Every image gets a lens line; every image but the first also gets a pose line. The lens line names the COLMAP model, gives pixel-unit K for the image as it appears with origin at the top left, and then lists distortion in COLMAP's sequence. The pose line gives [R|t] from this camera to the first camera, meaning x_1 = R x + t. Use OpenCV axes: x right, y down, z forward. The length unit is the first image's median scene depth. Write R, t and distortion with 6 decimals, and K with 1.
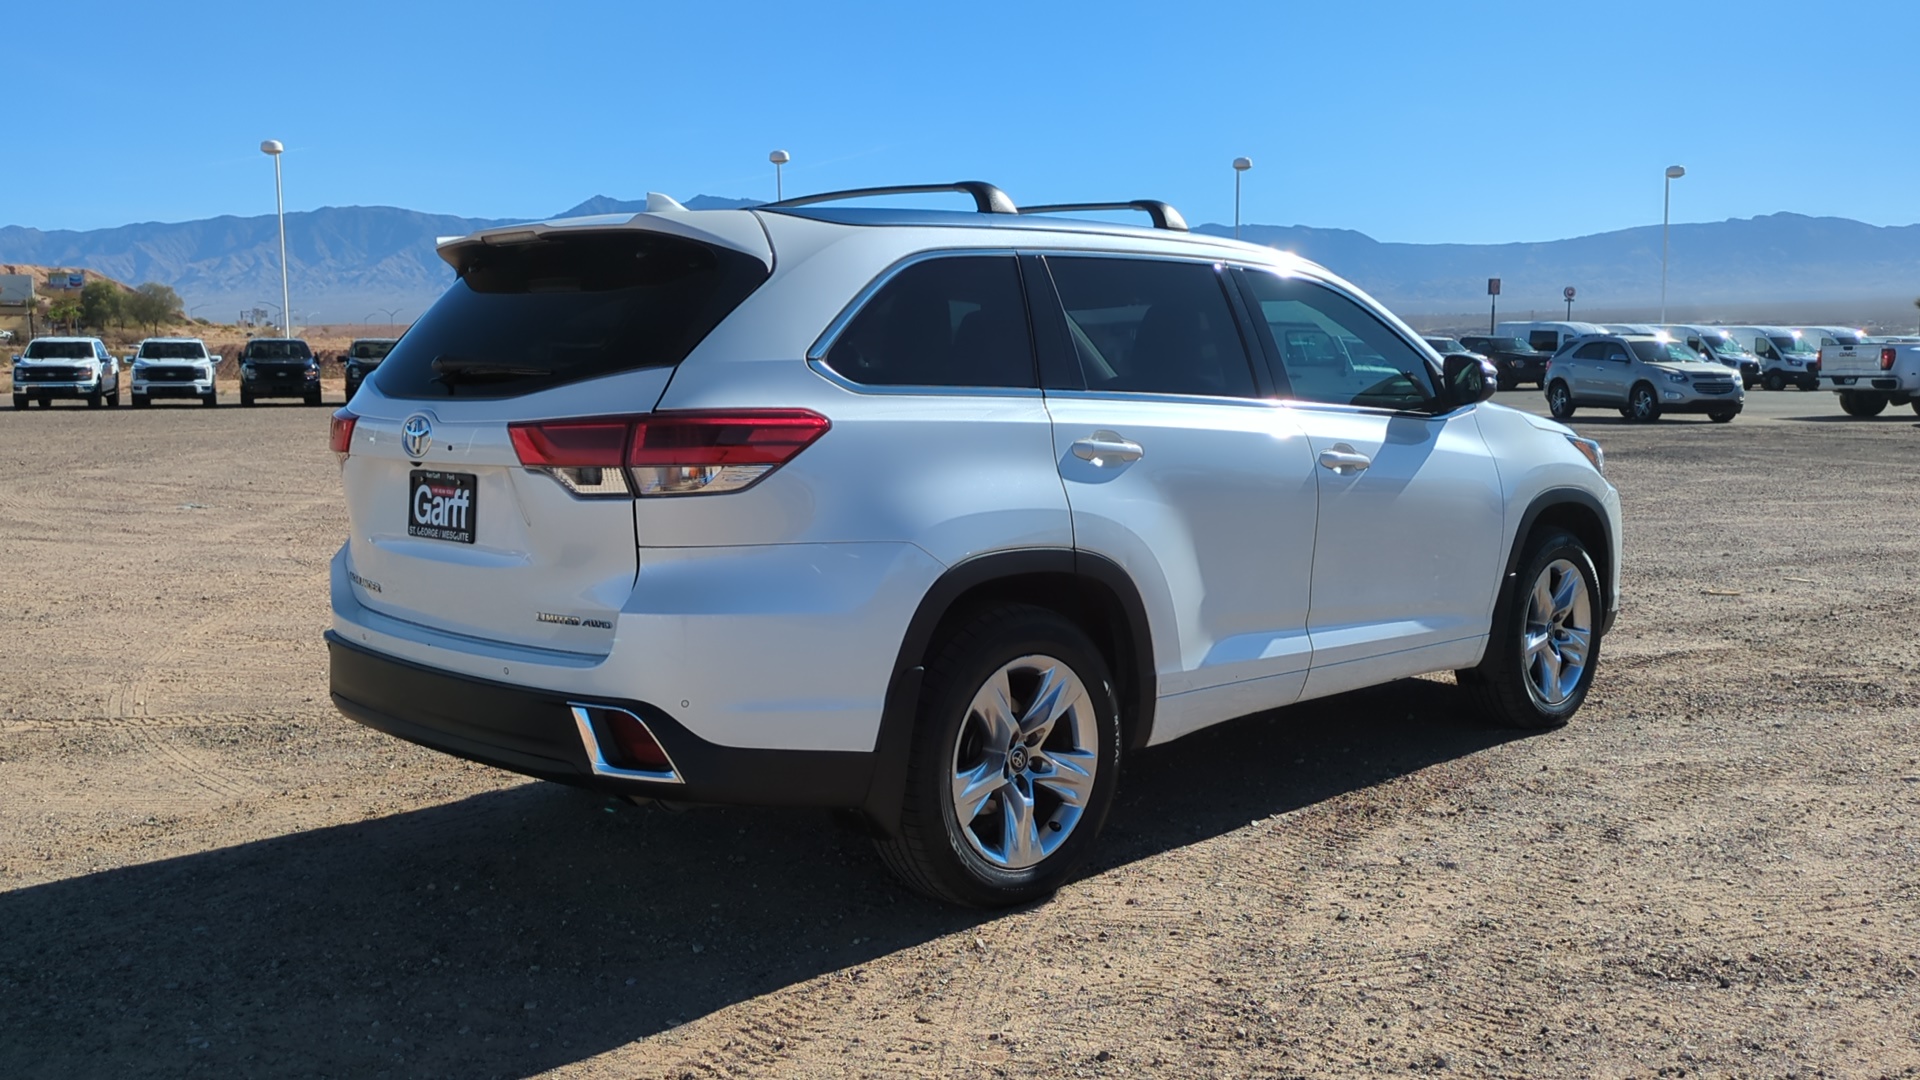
lens RADIAL K [[1637.6, 0, 977.8], [0, 1637.6, 549.4], [0, 0, 1]] dist [0.060817, -0.090350]
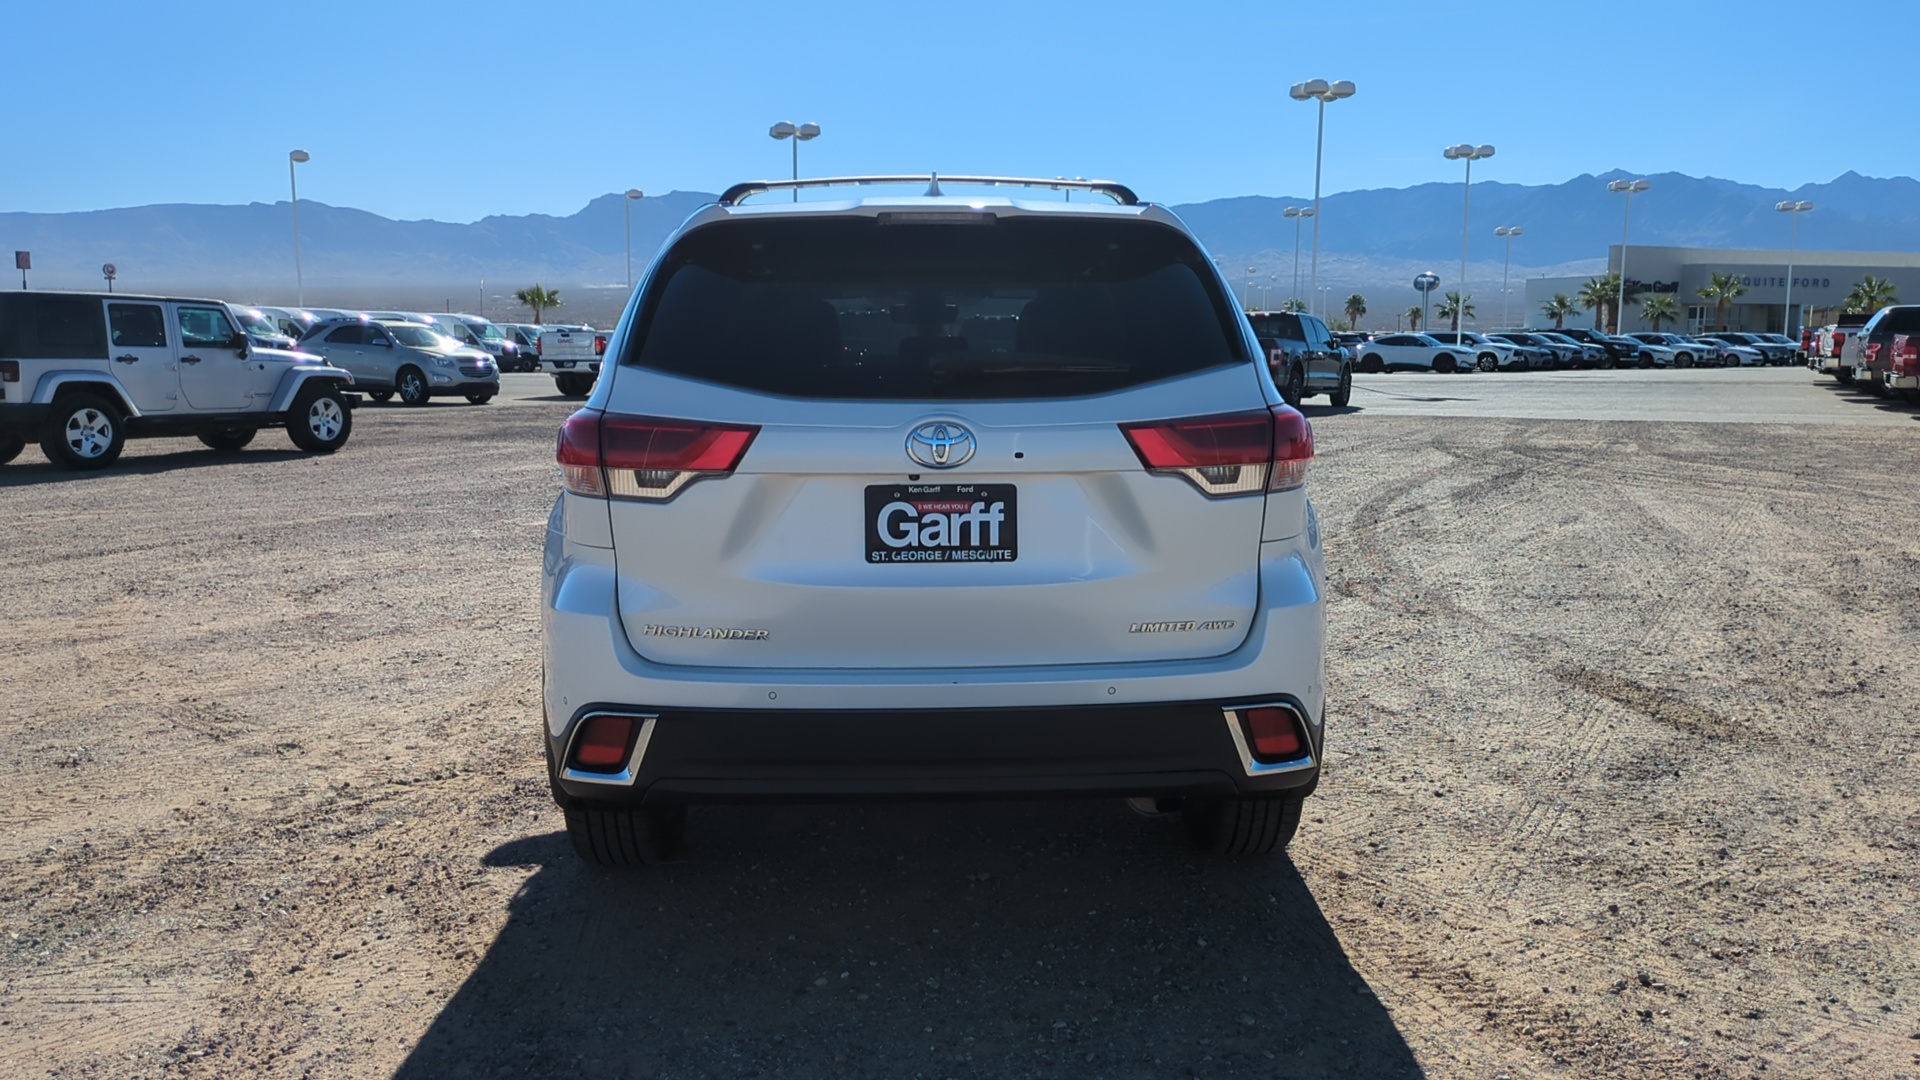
lens RADIAL K [[1637.6, 0, 973.3], [0, 1637.6, 541.9], [0, 0, 1]] dist [0.060817, -0.090350]
pose [[0.684674, -0.084085, 0.723983, -0.943185], [0.079942, 0.995994, 0.040076, -0.050145], [-0.724452, 0.030438, 0.688653, 0.390192]]
